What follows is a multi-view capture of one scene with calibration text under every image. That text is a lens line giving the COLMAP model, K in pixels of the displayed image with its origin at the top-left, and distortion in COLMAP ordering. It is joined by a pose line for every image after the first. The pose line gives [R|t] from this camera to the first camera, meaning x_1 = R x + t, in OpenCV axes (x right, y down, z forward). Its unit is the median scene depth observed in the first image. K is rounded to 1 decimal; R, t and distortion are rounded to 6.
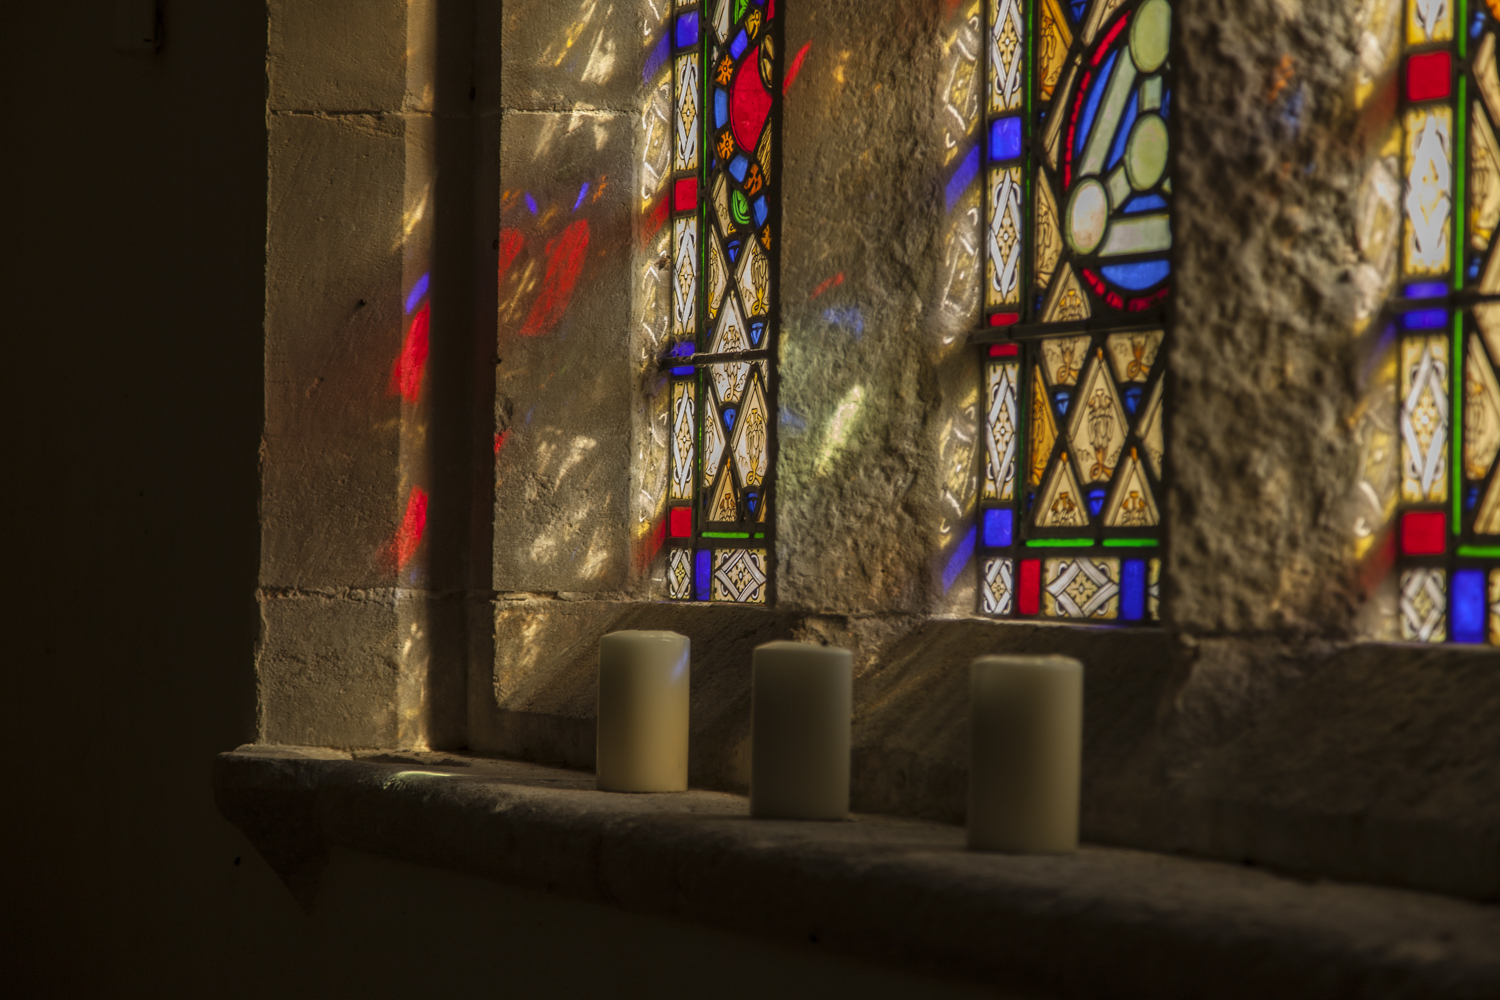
lens RADIAL K [[3870.1, 0, 750.2], [0, 3870.1, 497.0], [0, 0, 1]] dist [0.029929, 0.000000]
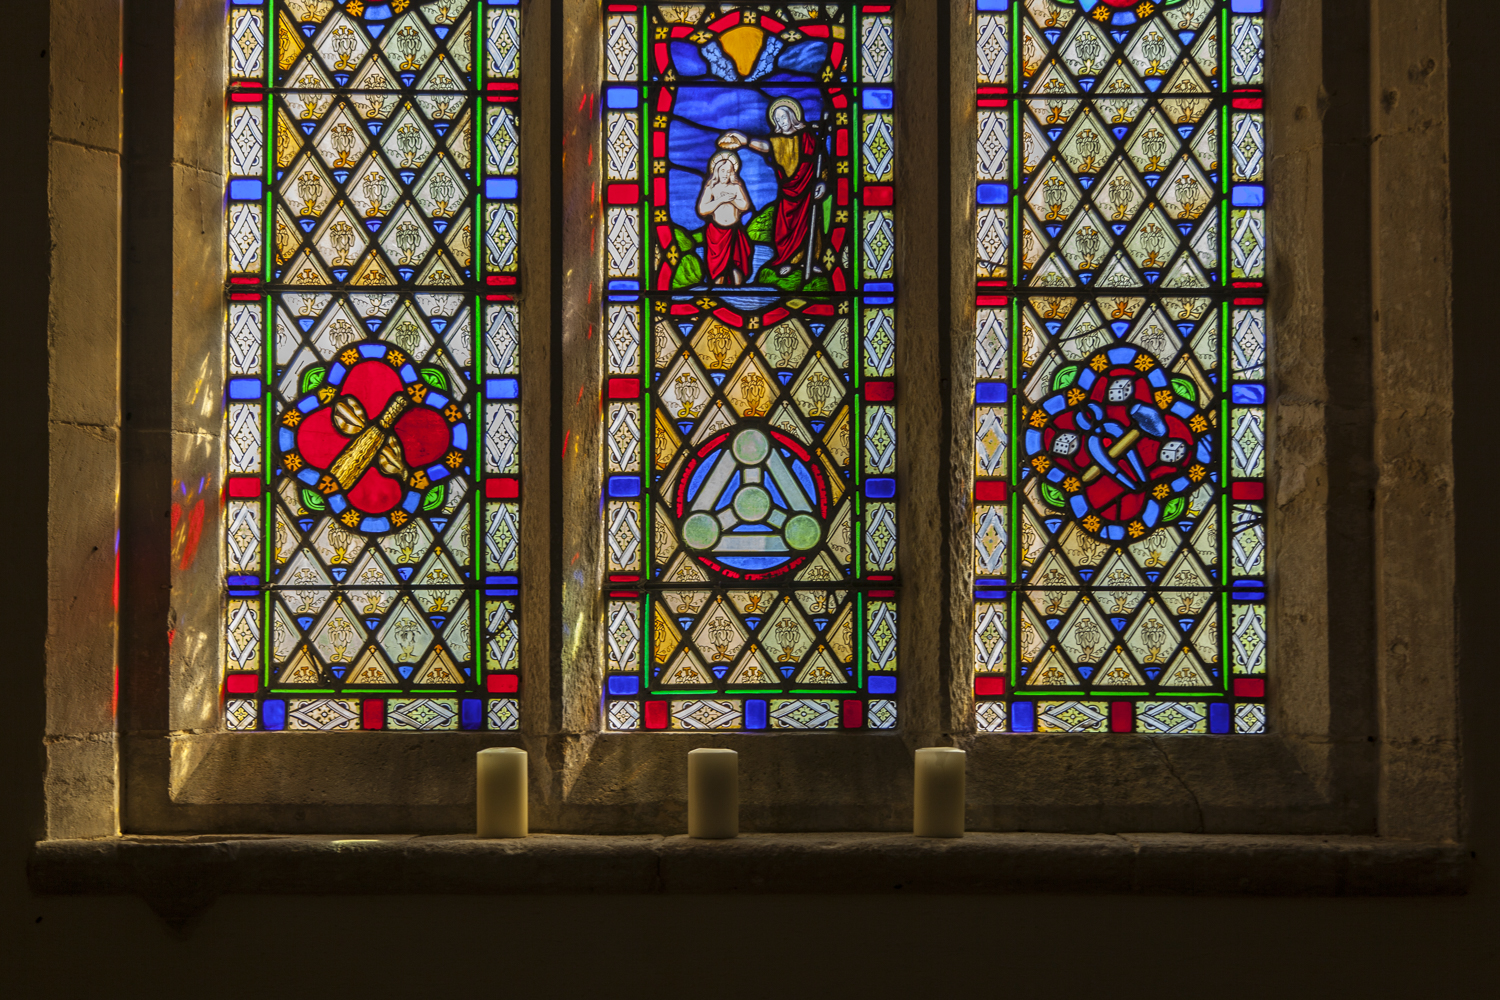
lens RADIAL K [[2455.2, 0, 750.2], [0, 2455.2, 503.5], [0, 0, 1]] dist [-0.024050, 0.000000]
pose [[0.440913, 0.030280, 0.897039, -1.027058], [-0.002440, 0.999468, -0.032538, -0.043759], [-0.897547, 0.012158, 0.440752, 0.396156]]
